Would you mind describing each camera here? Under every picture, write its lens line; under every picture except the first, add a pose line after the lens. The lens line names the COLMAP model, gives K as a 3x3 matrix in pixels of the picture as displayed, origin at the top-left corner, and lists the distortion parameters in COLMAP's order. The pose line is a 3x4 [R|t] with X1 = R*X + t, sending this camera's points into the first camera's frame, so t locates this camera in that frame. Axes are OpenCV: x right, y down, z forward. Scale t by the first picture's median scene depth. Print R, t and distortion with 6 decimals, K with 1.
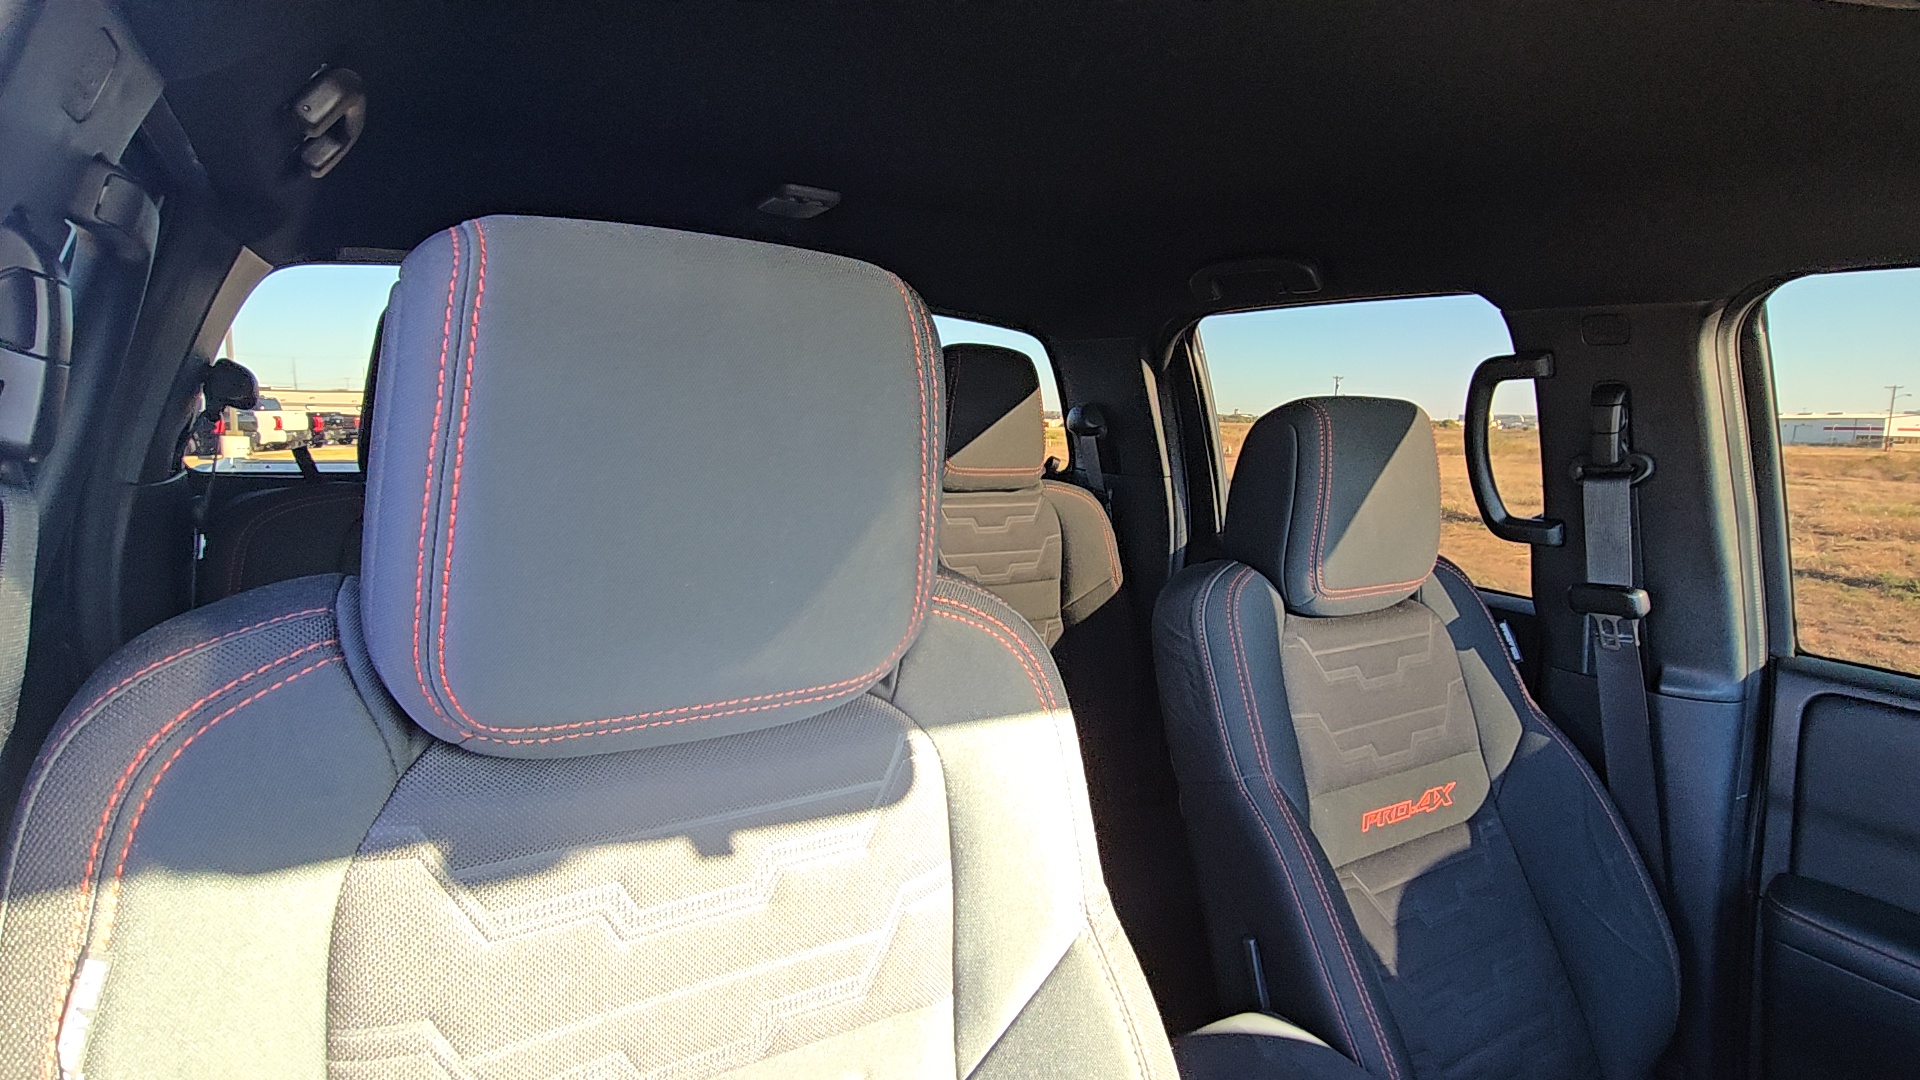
lens RADIAL K [[962.2, 0, 972.6], [0, 962.2, 544.8], [0, 0, 1]] dist [-0.001552, -0.000463]
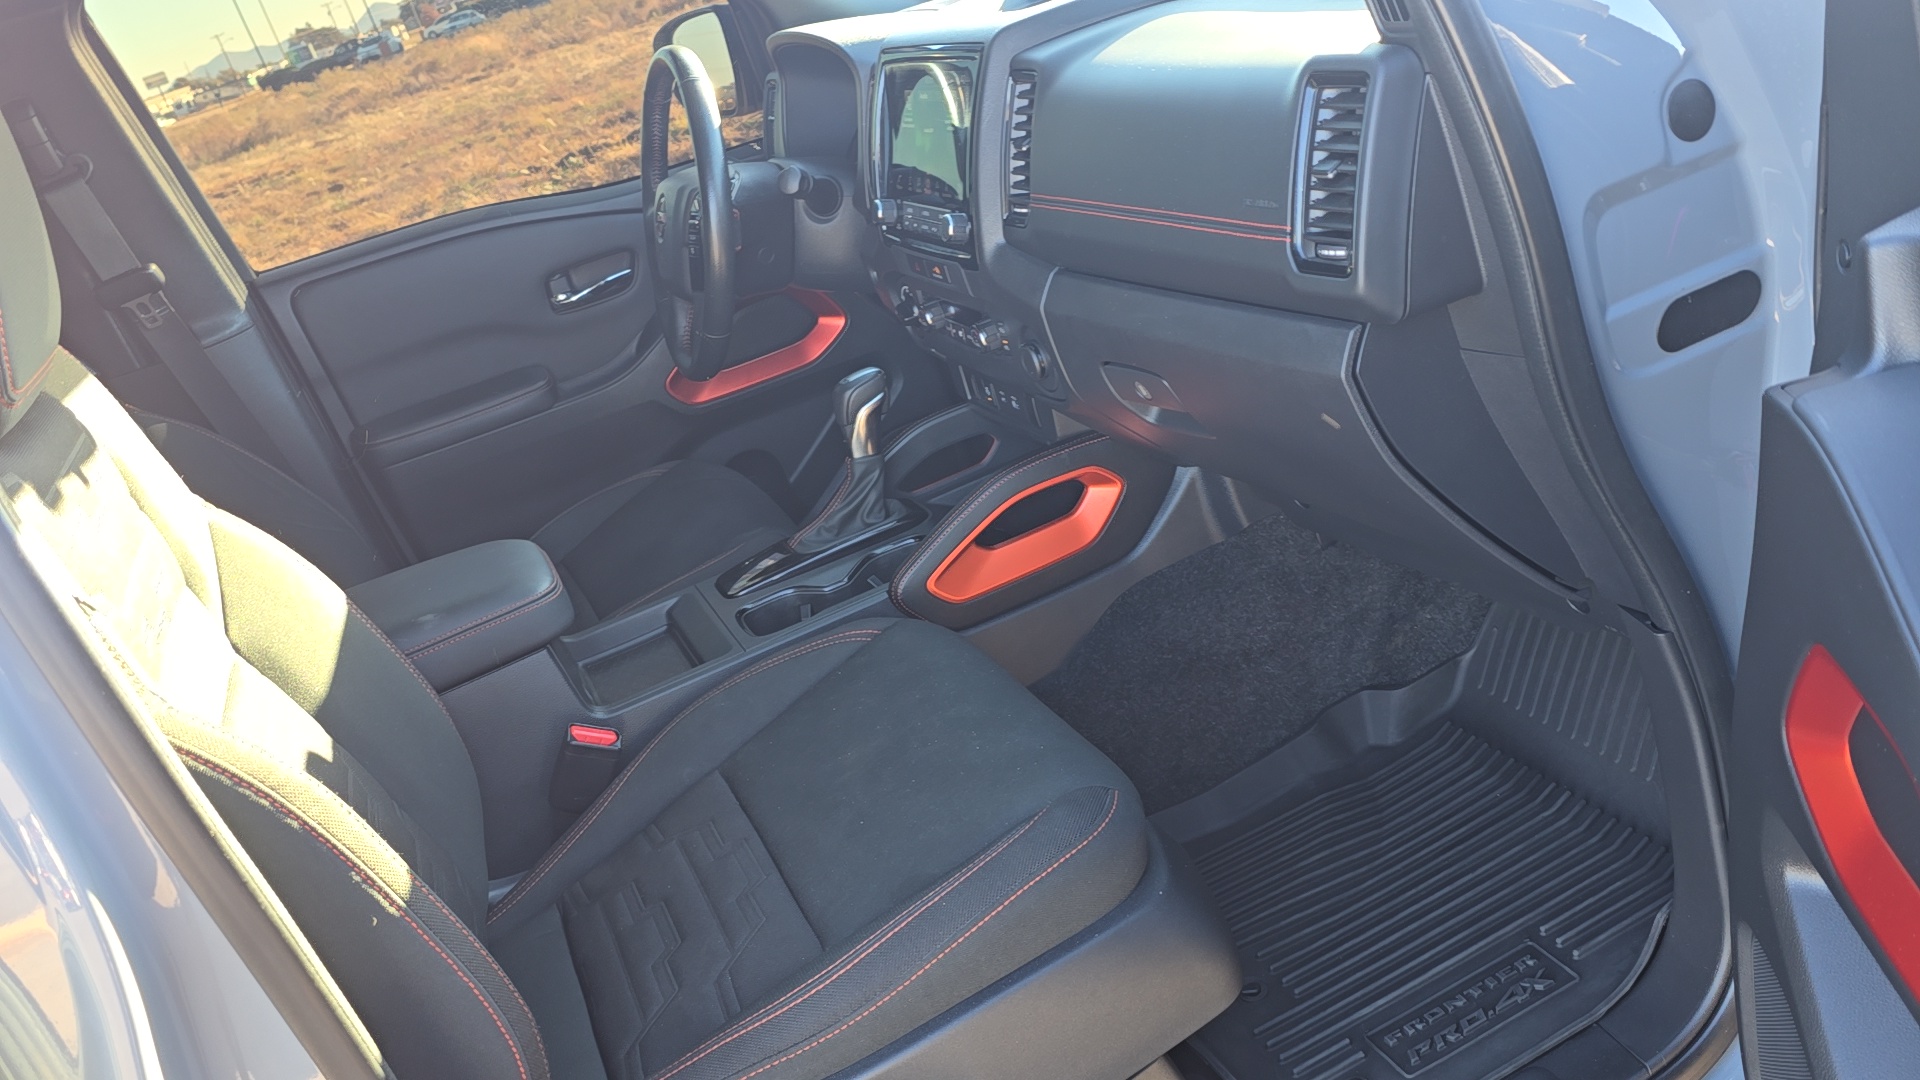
lens RADIAL K [[1623.3, 0, 960.0], [0, 1623.3, 540.0], [0, 0, 1]] dist [-0.000737, 0.008564]
pose [[0.171964, -0.449817, 0.876409, -0.935656], [0.413337, 0.840507, 0.350287, 0.043814], [-0.894193, 0.302016, 0.330463, -0.369474]]
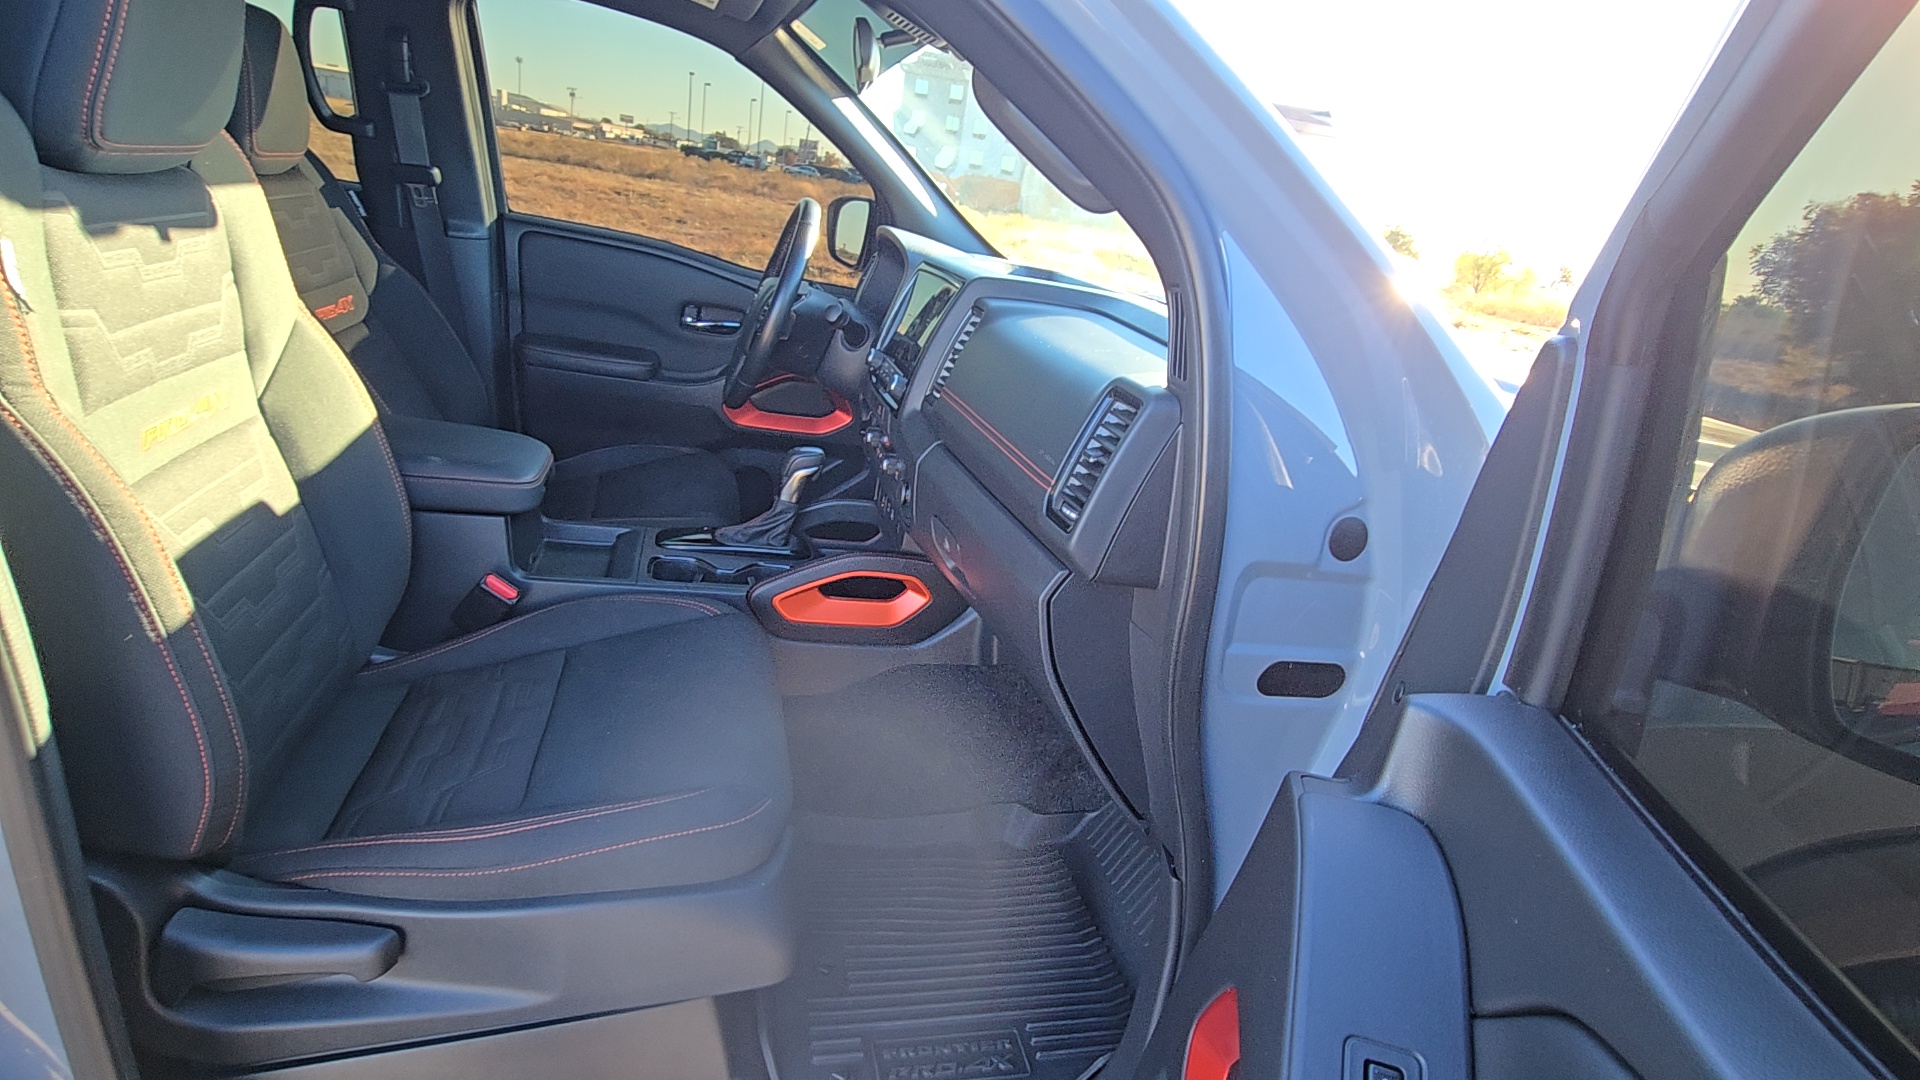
lens RADIAL K [[986.8, 0, 979.6], [0, 986.8, 538.7], [0, 0, 1]] dist [0.004377, -0.000152]
pose [[0.319442, -0.277609, 0.906030, -0.717200], [-0.027703, 0.952981, 0.301762, 0.113912], [-0.947201, -0.121495, 0.296731, -0.465612]]
